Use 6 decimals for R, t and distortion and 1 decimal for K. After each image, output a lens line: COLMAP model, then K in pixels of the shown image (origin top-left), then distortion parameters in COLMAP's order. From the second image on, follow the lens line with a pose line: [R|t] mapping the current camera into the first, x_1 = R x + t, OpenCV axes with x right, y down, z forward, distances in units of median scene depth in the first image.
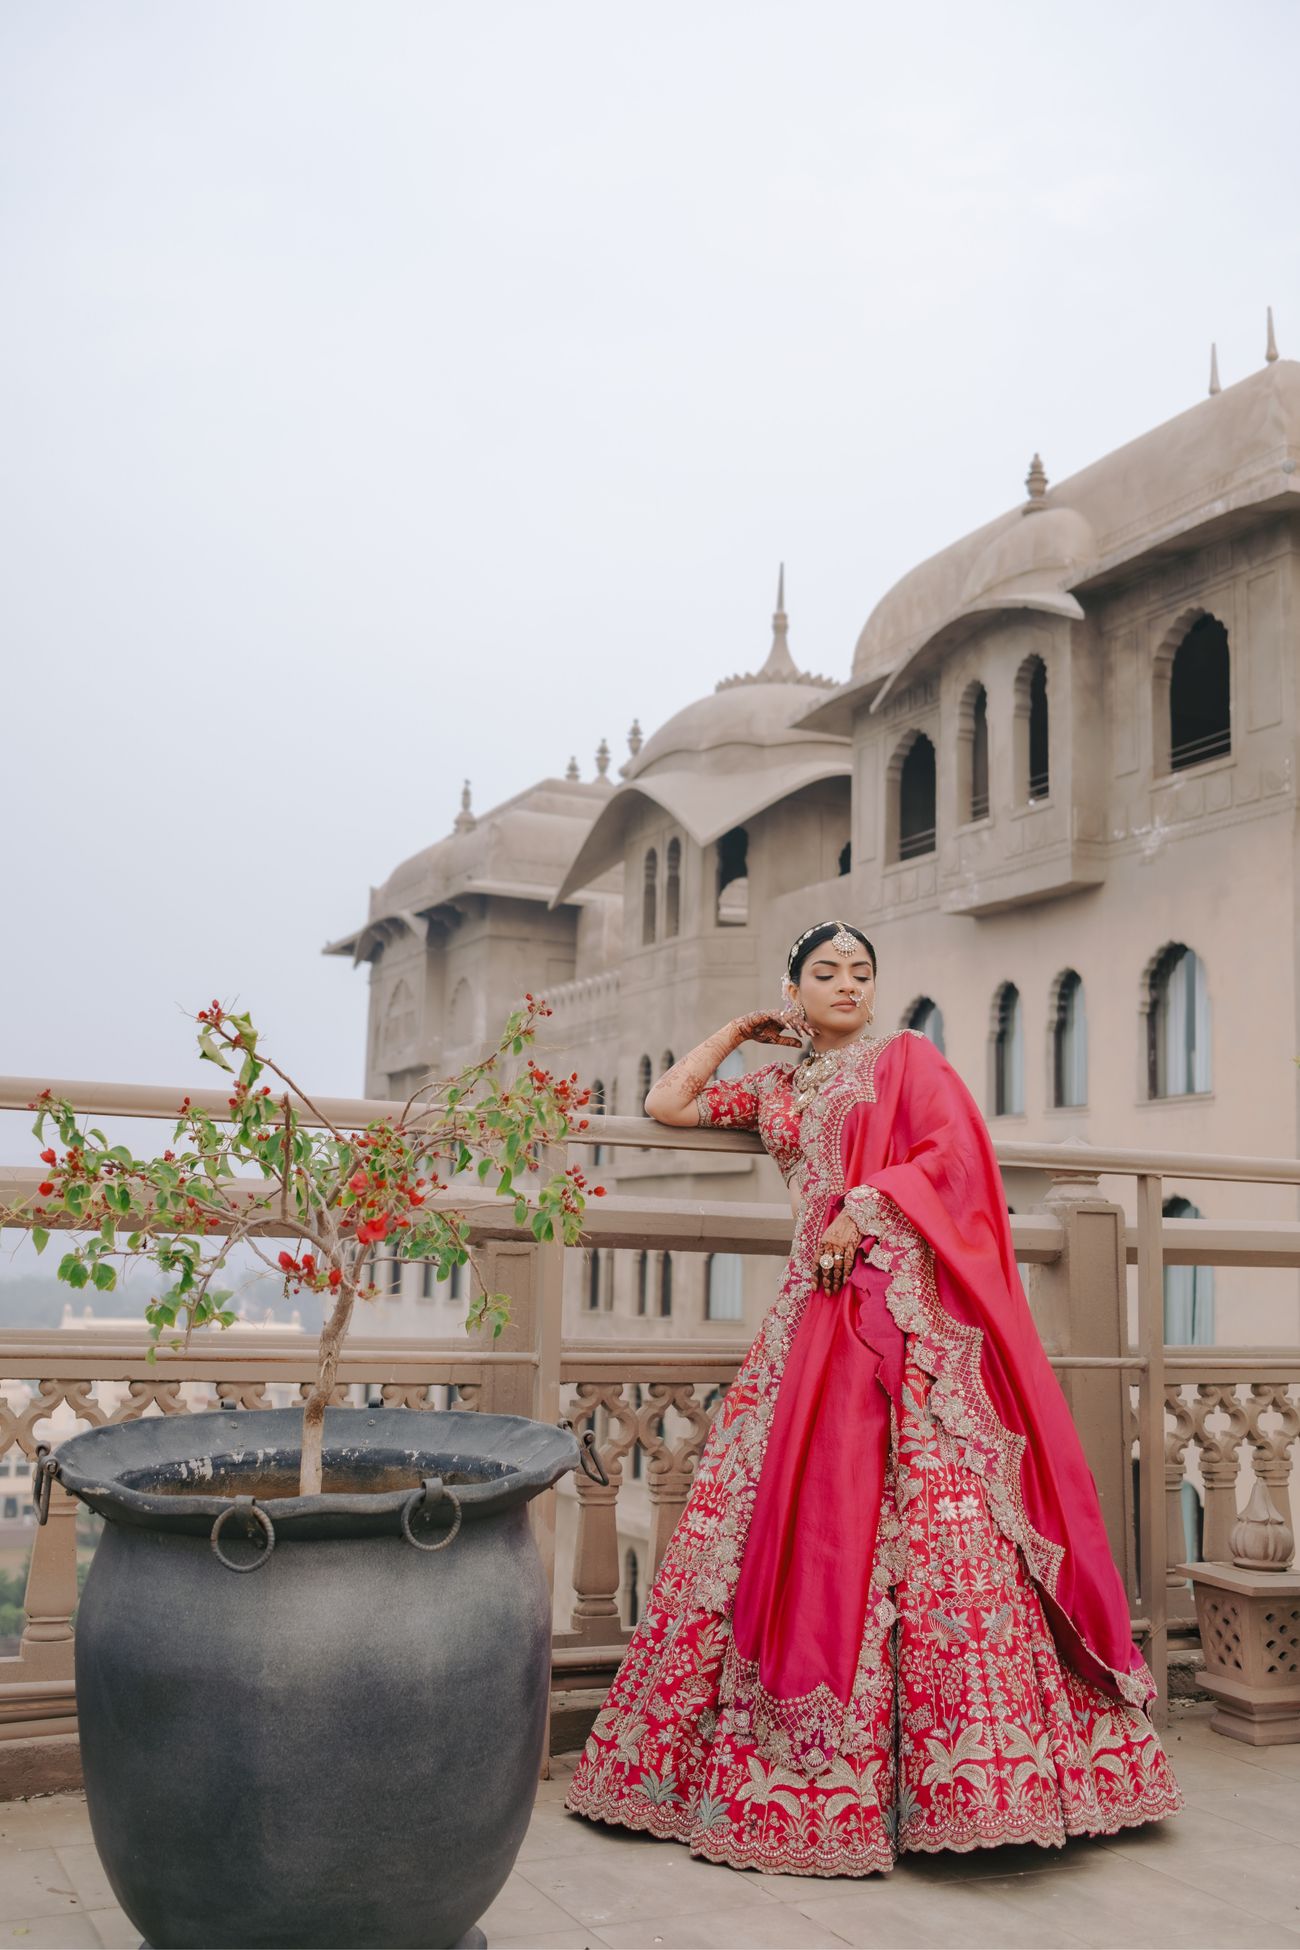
lens RADIAL K [[1962.9, 0, 650.5], [0, 1962.9, 974.8], [0, 0, 1]] dist [-0.020166, 0.011182]
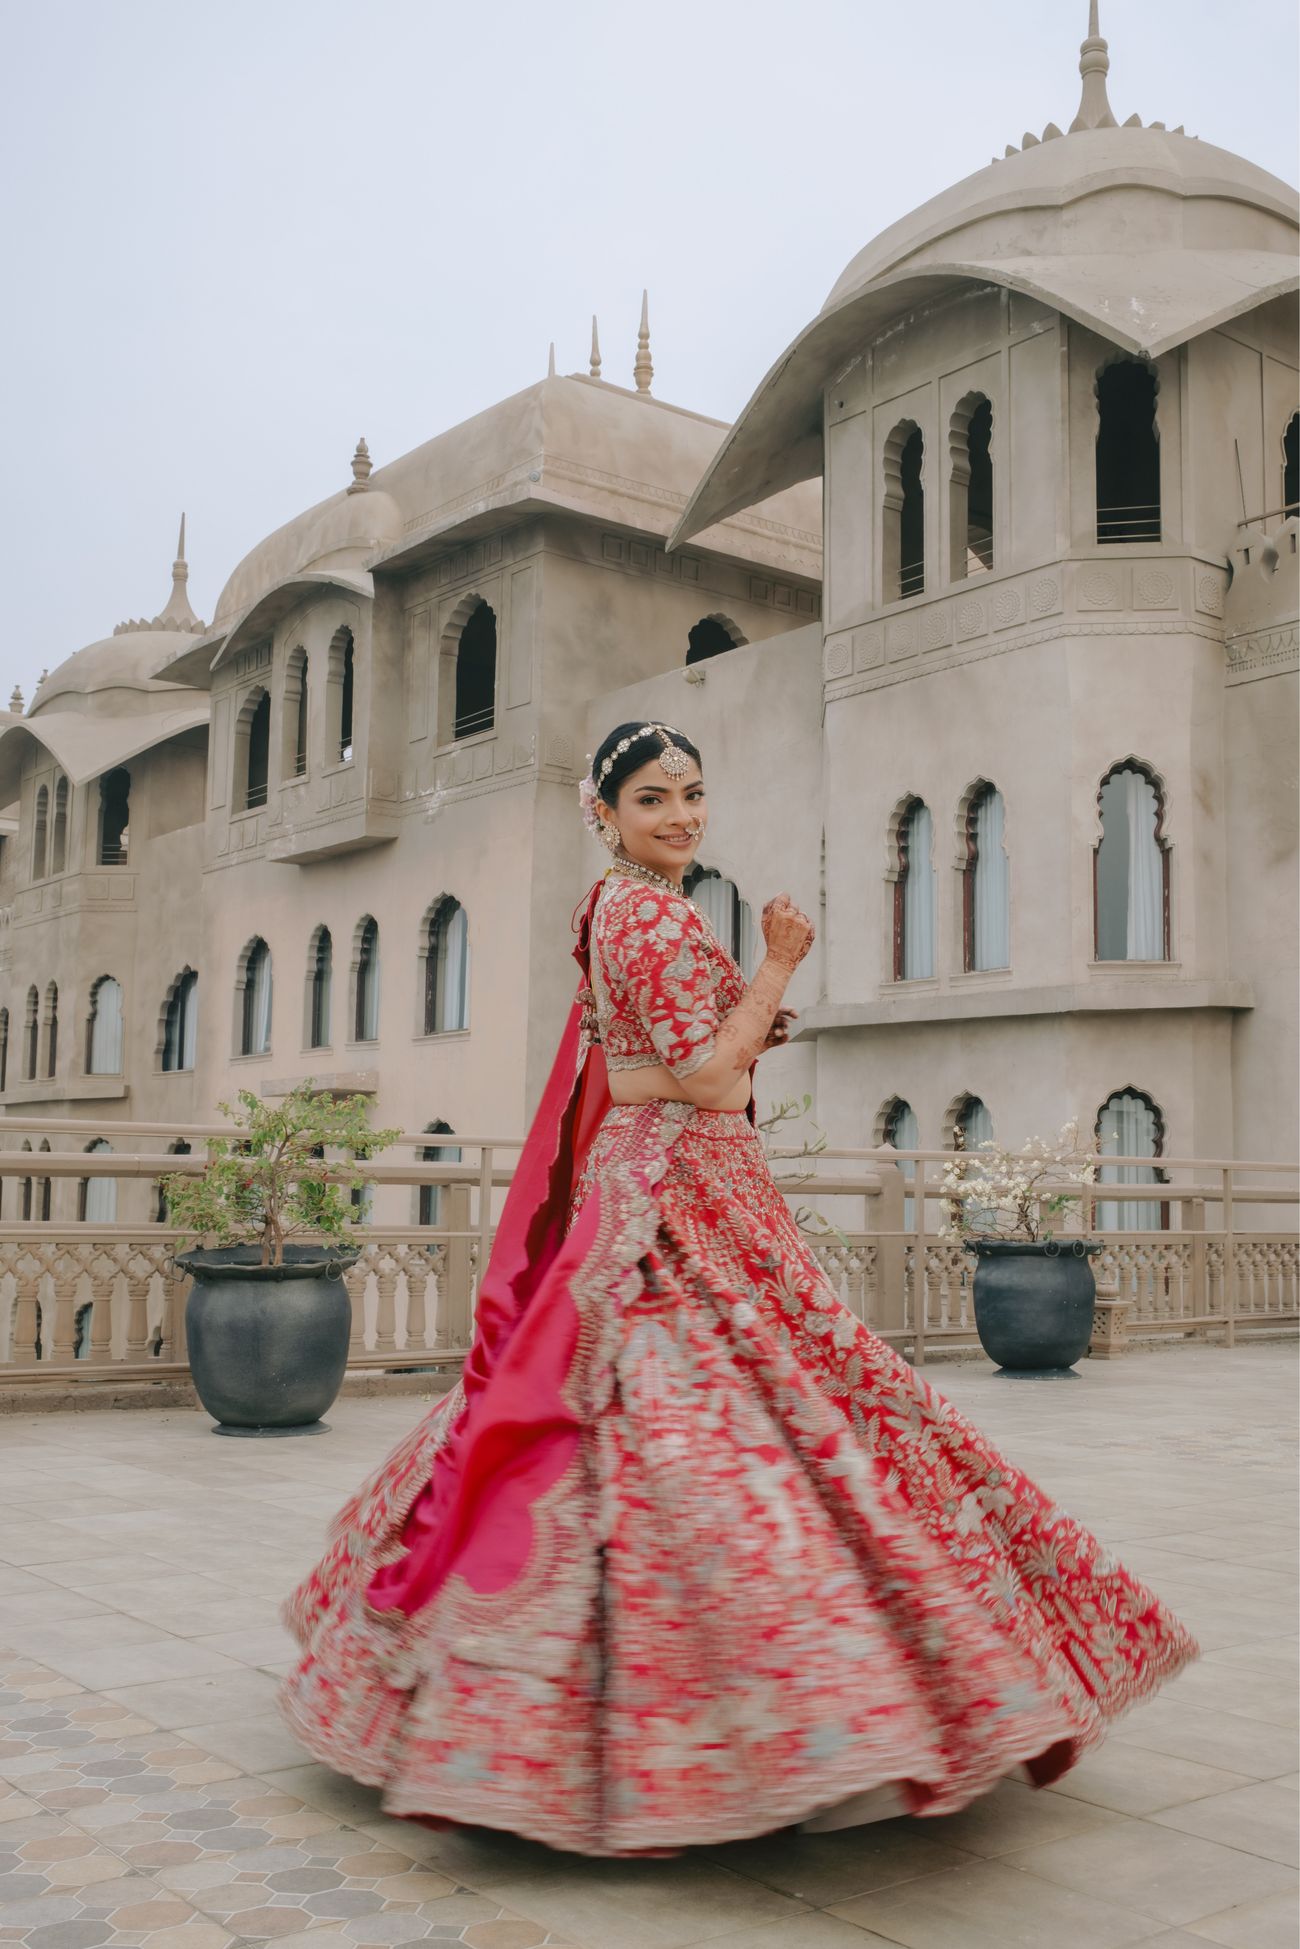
lens RADIAL K [[1961.9, 0, 650.5], [0, 1961.9, 974.3], [0, 0, 1]] dist [-0.020166, 0.011182]
pose [[0.976246, 0.014760, 0.216162, 0.127816], [-0.022749, 0.999145, 0.034515, -0.011175], [-0.215467, -0.038613, 0.975747, -0.106921]]
